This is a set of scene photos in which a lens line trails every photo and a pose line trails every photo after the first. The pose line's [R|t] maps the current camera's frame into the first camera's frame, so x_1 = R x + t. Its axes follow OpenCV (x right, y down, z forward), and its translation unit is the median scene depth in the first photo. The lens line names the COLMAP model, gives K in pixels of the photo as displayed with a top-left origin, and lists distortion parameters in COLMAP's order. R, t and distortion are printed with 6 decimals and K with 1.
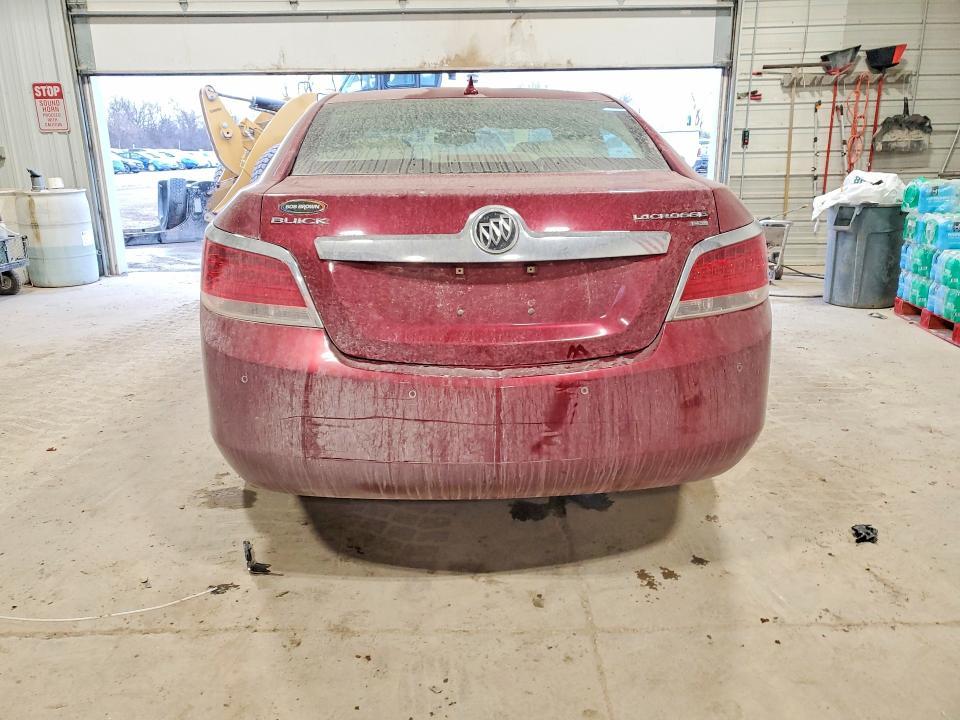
lens RADIAL K [[806.3, 0, 480.0], [0, 806.3, 360.0], [0, 0, 1]] dist [0.015632, 0.012509]
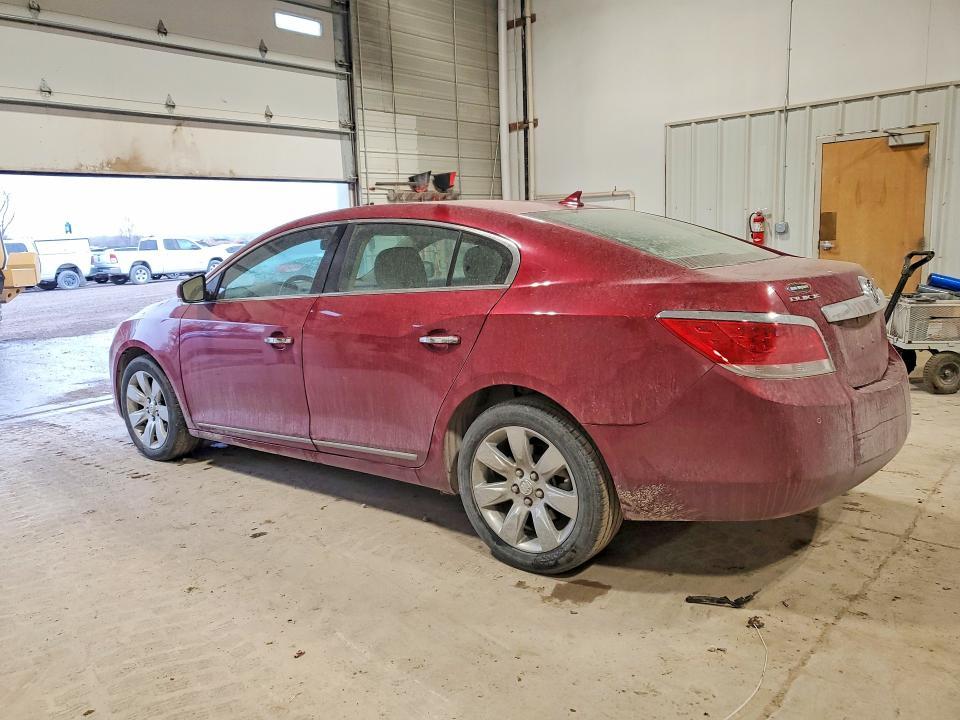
lens RADIAL K [[796.9, 0, 480.0], [0, 796.9, 360.0], [0, 0, 1]] dist [0.018417, 0.003568]
pose [[0.623253, -0.137531, 0.769832, -0.886938], [0.231990, 0.972617, -0.014059, -0.098859], [-0.746818, 0.187355, 0.638092, 0.320018]]
